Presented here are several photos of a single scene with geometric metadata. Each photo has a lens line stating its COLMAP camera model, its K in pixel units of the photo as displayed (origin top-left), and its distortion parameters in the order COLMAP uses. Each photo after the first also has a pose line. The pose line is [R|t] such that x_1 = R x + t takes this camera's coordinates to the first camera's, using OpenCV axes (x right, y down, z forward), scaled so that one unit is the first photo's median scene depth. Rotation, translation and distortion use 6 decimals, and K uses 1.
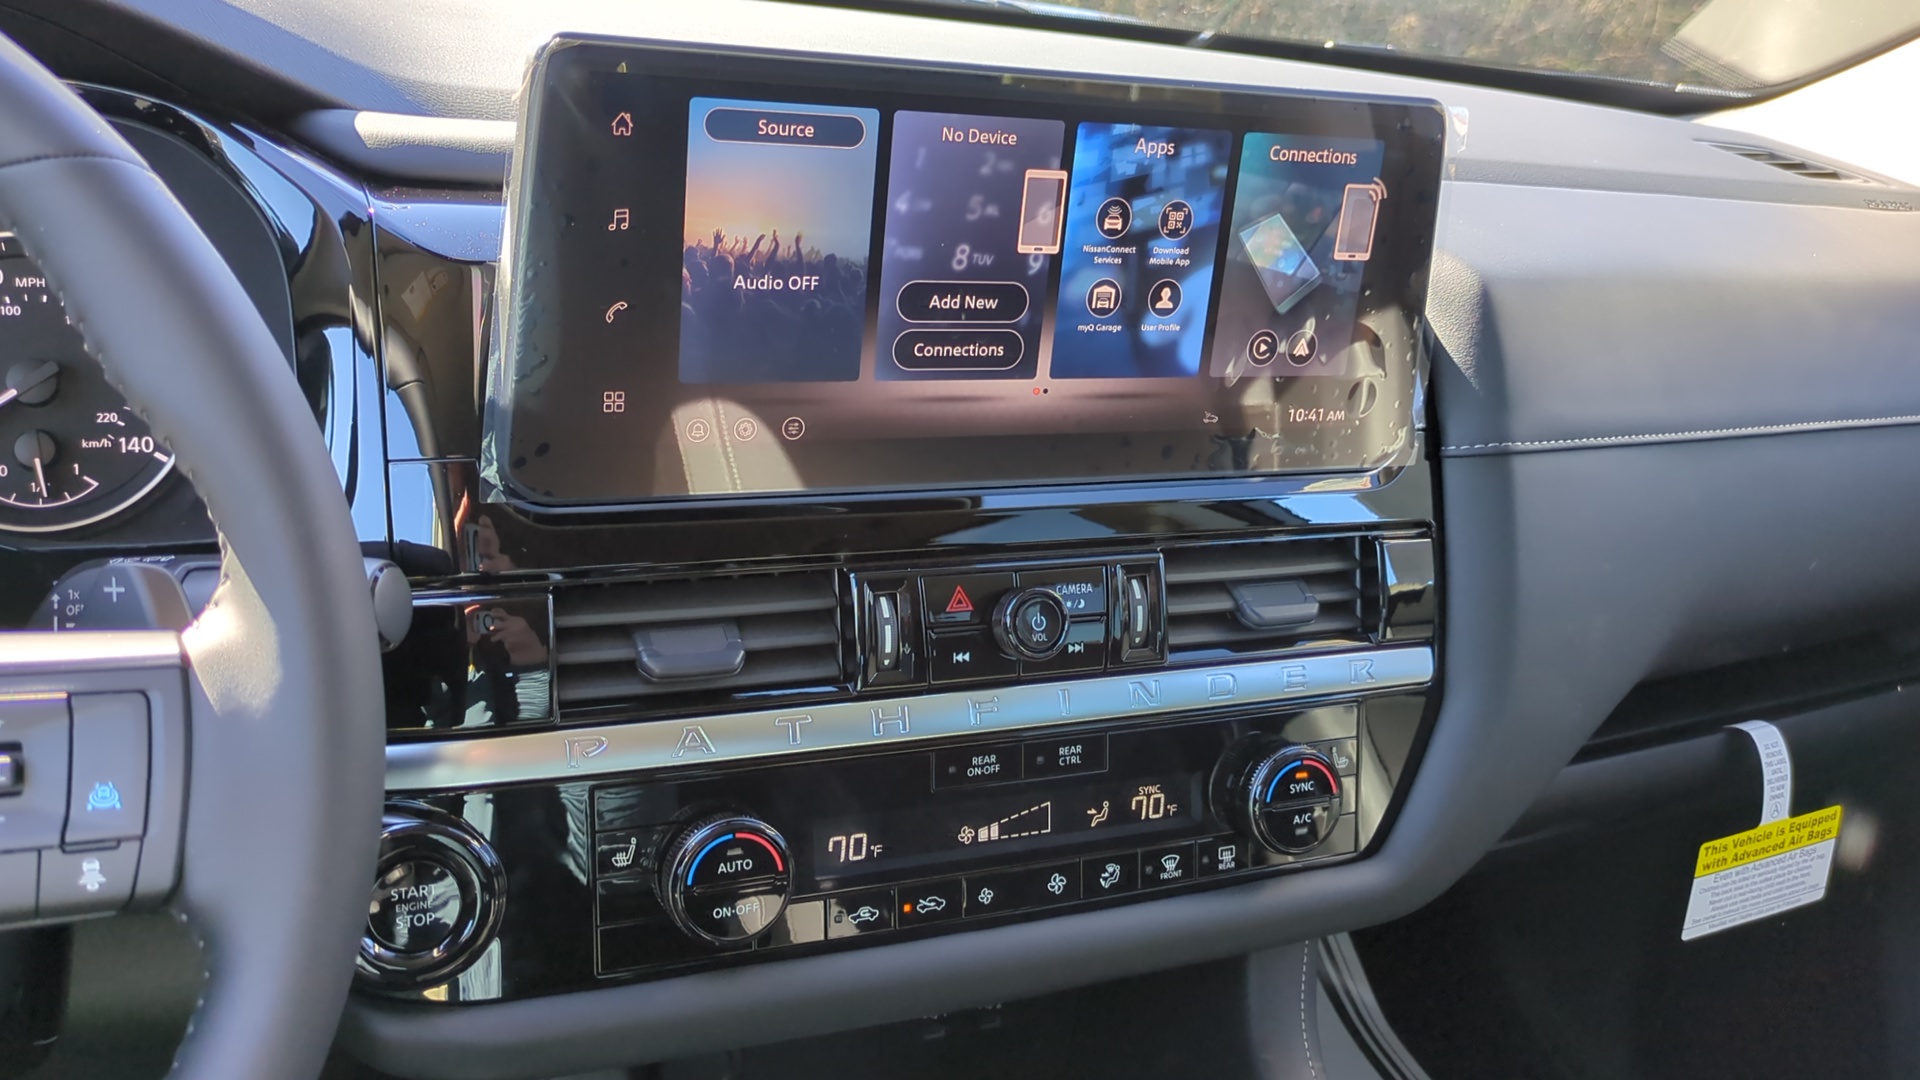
lens RADIAL K [[1563.3, 0, 960.0], [0, 1563.3, 540.0], [0, 0, 1]] dist [-0.025995, -0.003782]
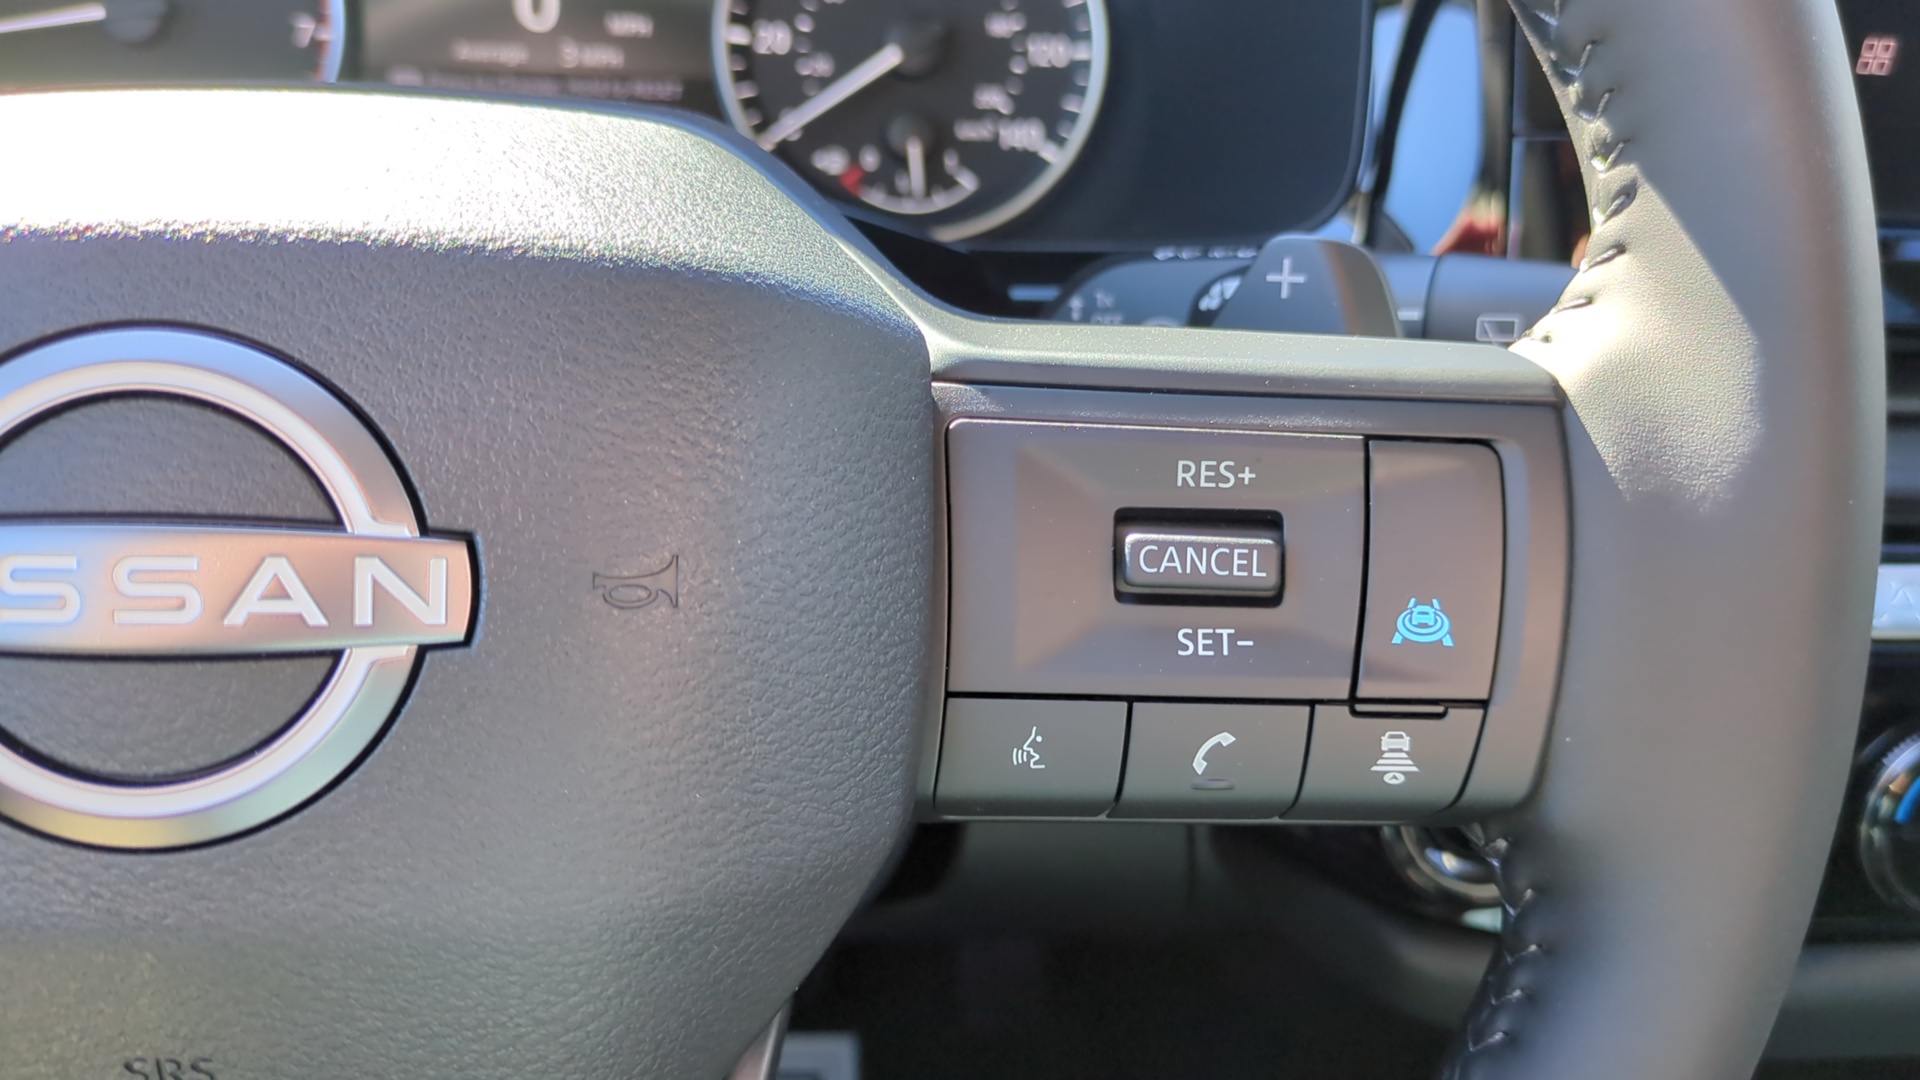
lens RADIAL K [[1563.3, 0, 960.0], [0, 1563.3, 540.0], [0, 0, 1]] dist [-0.025995, -0.003782]
pose [[0.945607, 0.105859, -0.307605, -0.313897], [-0.068949, 0.989309, 0.128503, 0.043432], [0.317920, -0.100305, 0.942797, 0.242270]]
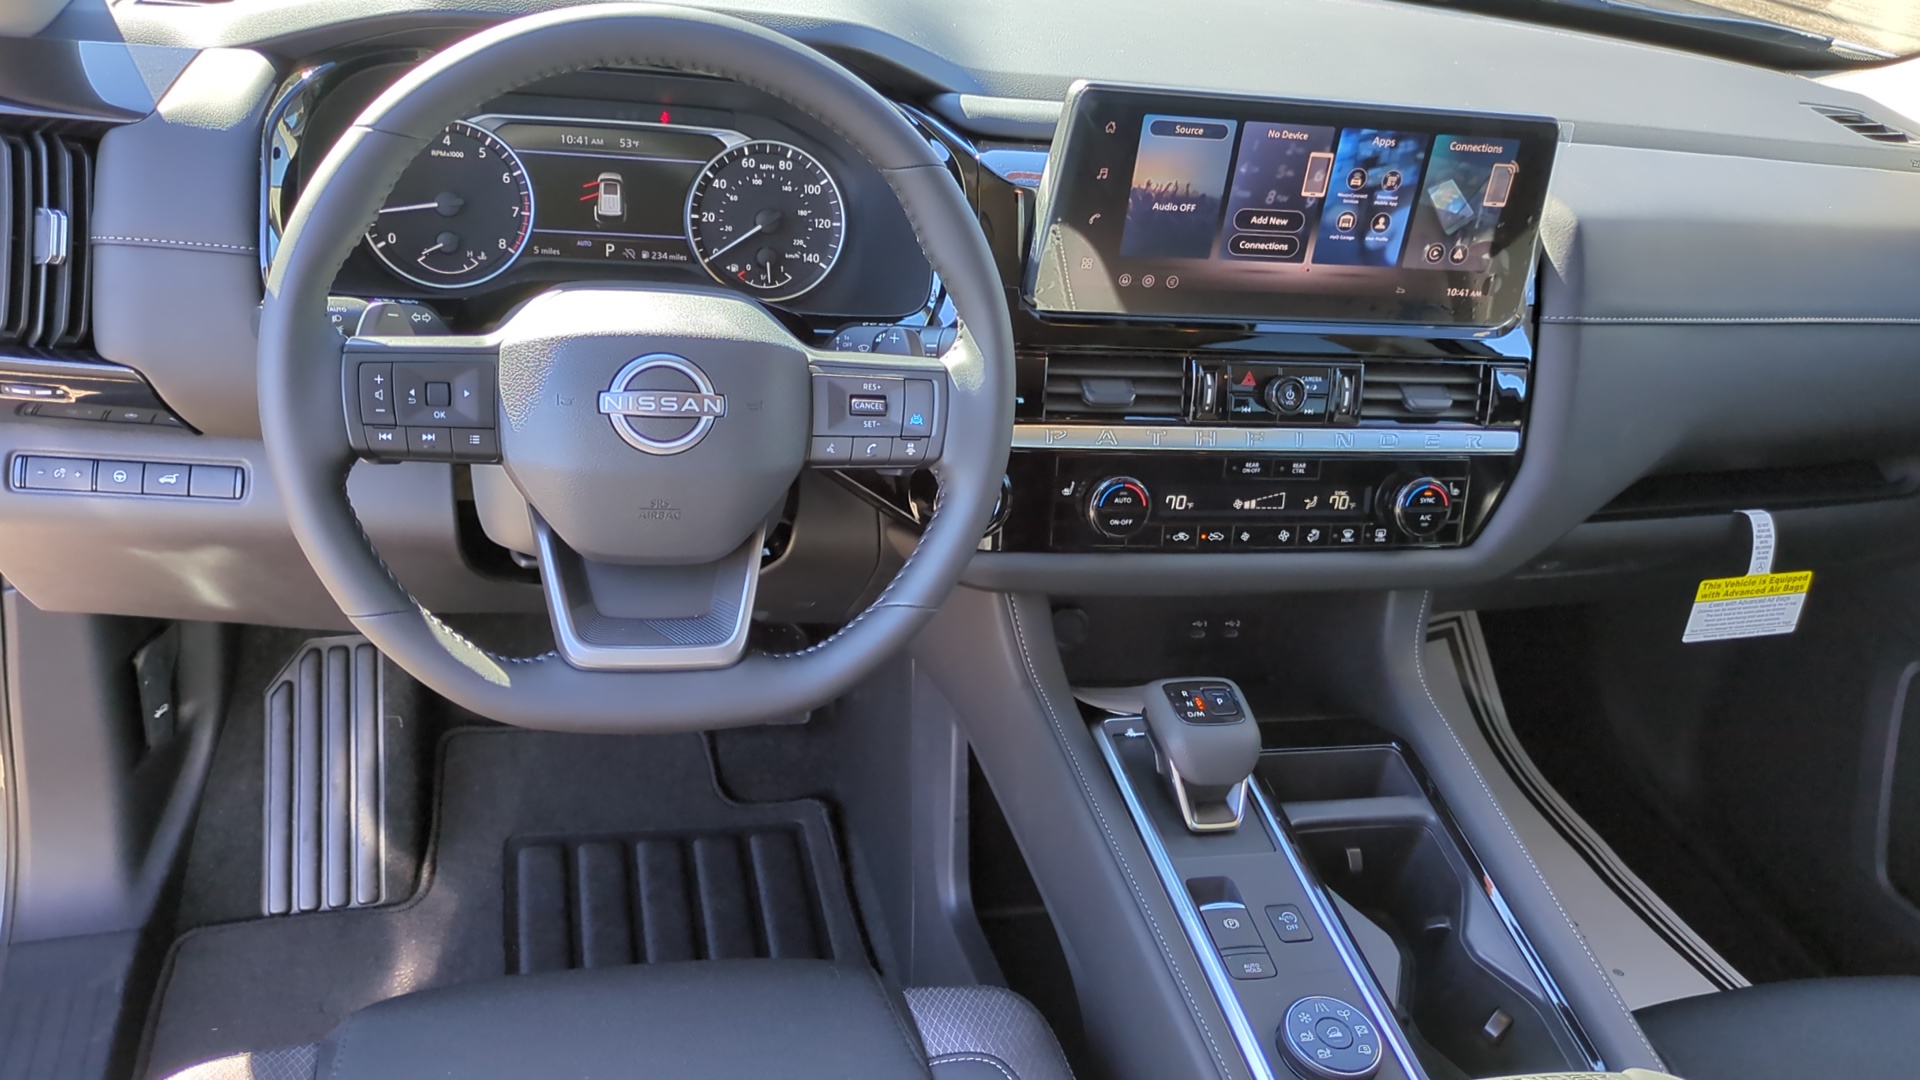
lens RADIAL K [[1537.0, 0, 960.0], [0, 1537.0, 540.0], [0, 0, 1]] dist [0.013668, -0.000301]
pose [[0.983697, 0.104476, -0.146373, -0.050102], [-0.084055, 0.986669, 0.139355, 0.000752], [0.158981, -0.124779, 0.979365, -0.880691]]
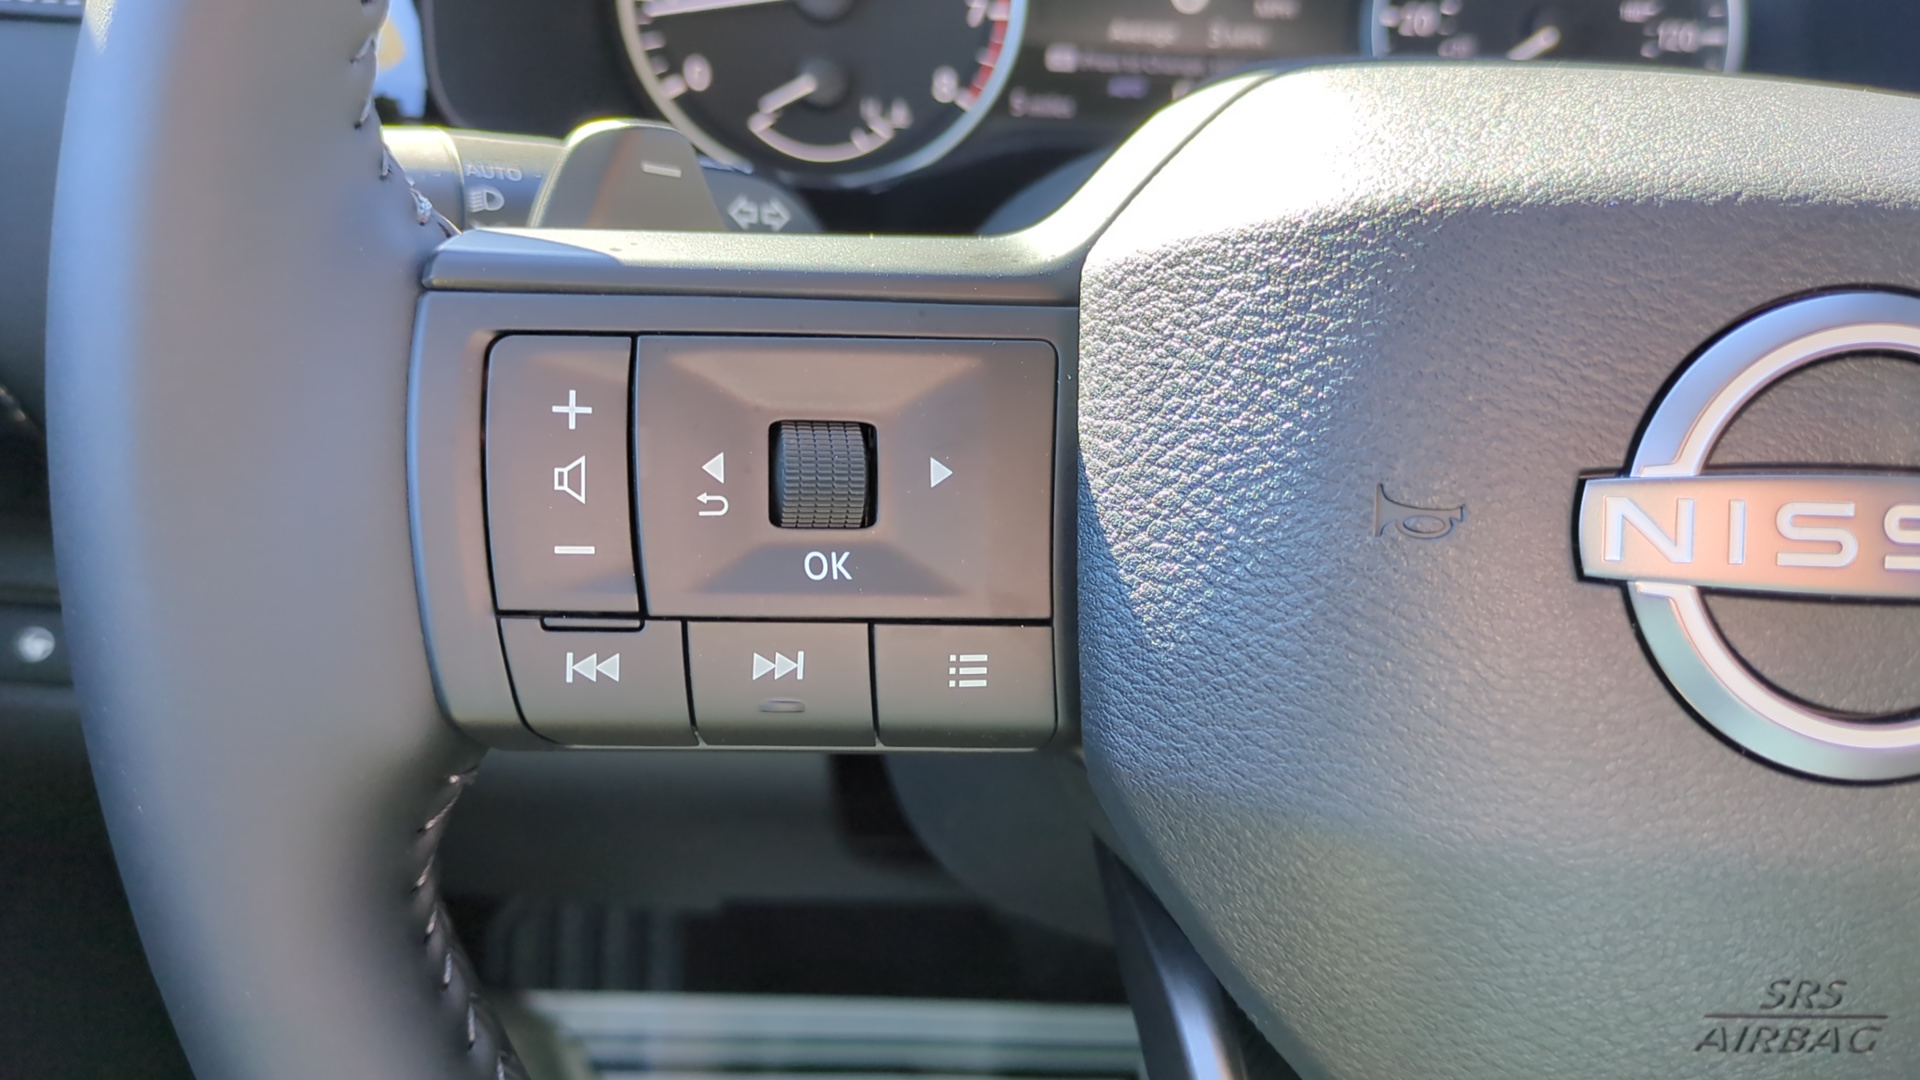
lens RADIAL K [[1563.3, 0, 960.0], [0, 1563.3, 540.0], [0, 0, 1]] dist [-0.025995, -0.003782]
pose [[0.931108, 0.121464, -0.343925, -0.589303], [-0.076871, 0.987092, 0.140499, 0.069472], [0.356551, -0.104382, 0.928427, 0.127250]]
